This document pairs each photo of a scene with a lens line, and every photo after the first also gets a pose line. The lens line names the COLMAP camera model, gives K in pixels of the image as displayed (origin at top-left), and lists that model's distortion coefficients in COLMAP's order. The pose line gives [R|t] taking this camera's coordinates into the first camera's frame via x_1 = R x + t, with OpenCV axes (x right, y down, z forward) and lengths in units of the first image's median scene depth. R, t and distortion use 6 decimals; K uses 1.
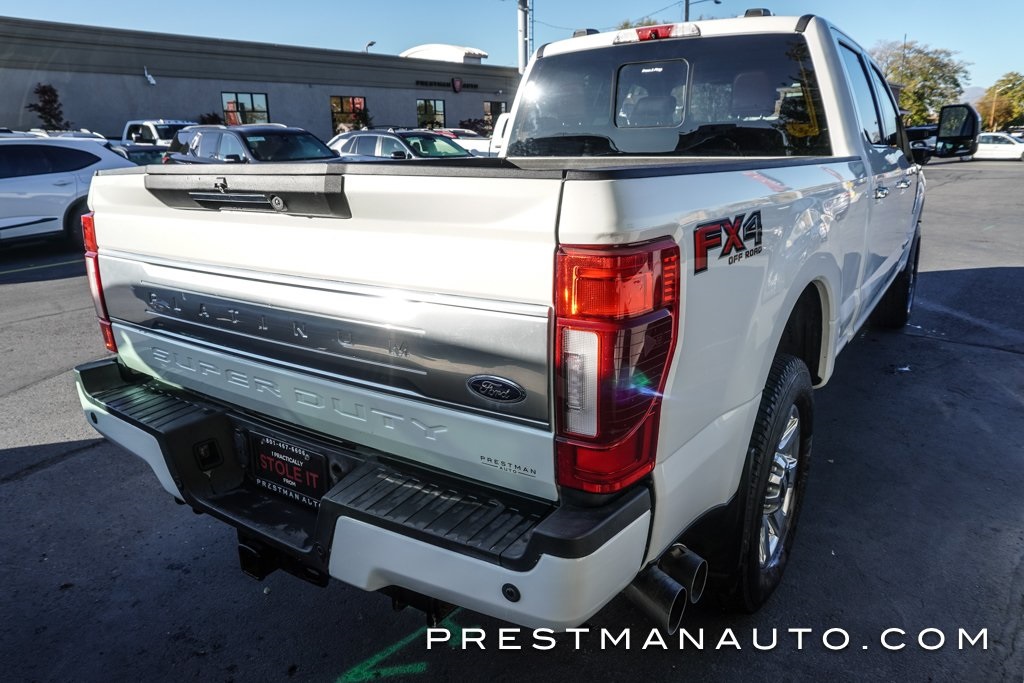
lens RADIAL K [[686.9, 0, 508.1], [0, 686.9, 343.9], [0, 0, 1]] dist [-0.038789, 0.028046]
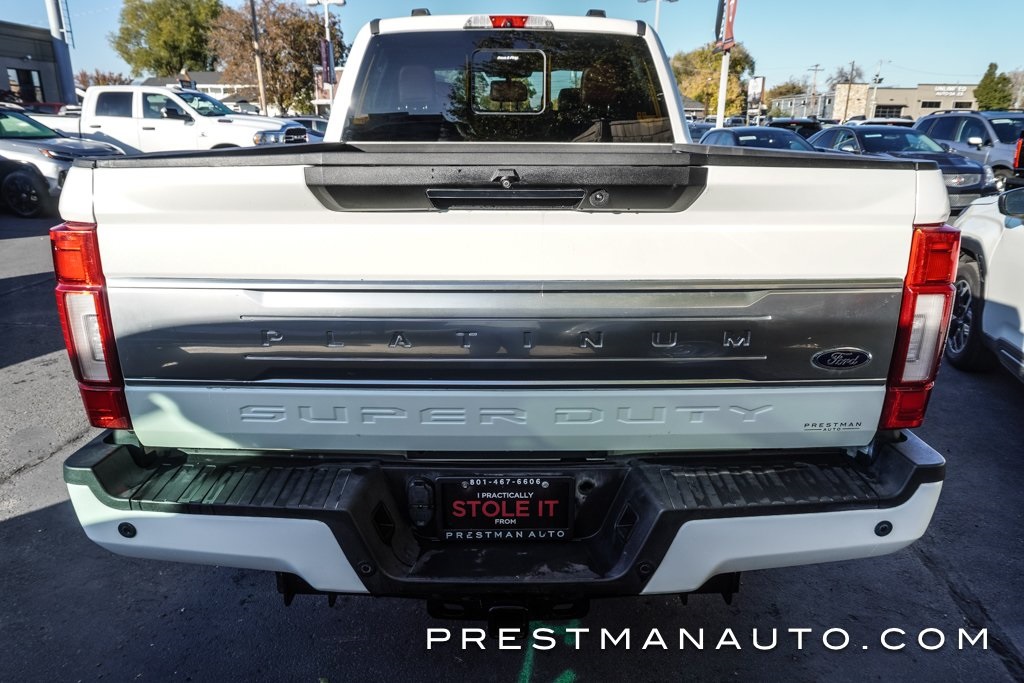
lens RADIAL K [[686.9, 0, 515.8], [0, 686.9, 345.0], [0, 0, 1]] dist [-0.038789, 0.028046]
pose [[0.815724, -0.156097, 0.556981, -0.755794], [0.141441, 0.987497, 0.069604, -0.076753], [-0.560882, 0.022003, 0.827603, 0.268011]]
